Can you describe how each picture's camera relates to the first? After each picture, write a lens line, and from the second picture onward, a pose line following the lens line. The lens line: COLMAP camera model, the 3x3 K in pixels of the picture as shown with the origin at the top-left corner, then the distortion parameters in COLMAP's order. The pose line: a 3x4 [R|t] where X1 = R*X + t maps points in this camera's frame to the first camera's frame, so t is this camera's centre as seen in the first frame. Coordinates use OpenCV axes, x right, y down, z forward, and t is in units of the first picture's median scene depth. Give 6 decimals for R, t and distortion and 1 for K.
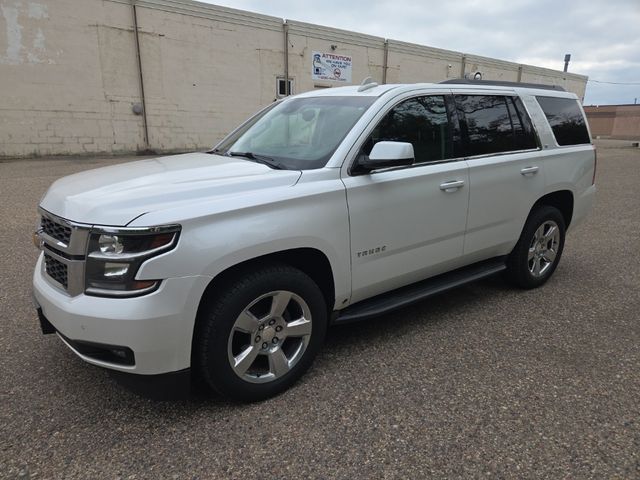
lens RADIAL K [[428.0, 0, 312.7], [0, 428.0, 235.8], [0, 0, 1]] dist [0.076668, -0.060471]
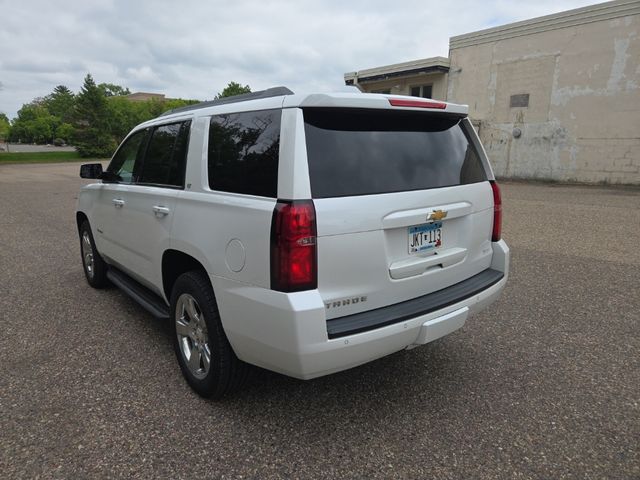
lens RADIAL K [[428.0, 0, 314.3], [0, 428.0, 227.0], [0, 0, 1]] dist [0.076668, -0.060471]
pose [[0.051206, 0.170595, -0.984010, 0.340273], [-0.248183, 0.956567, 0.152923, -0.081482], [0.967359, 0.236384, 0.091320, 0.313612]]
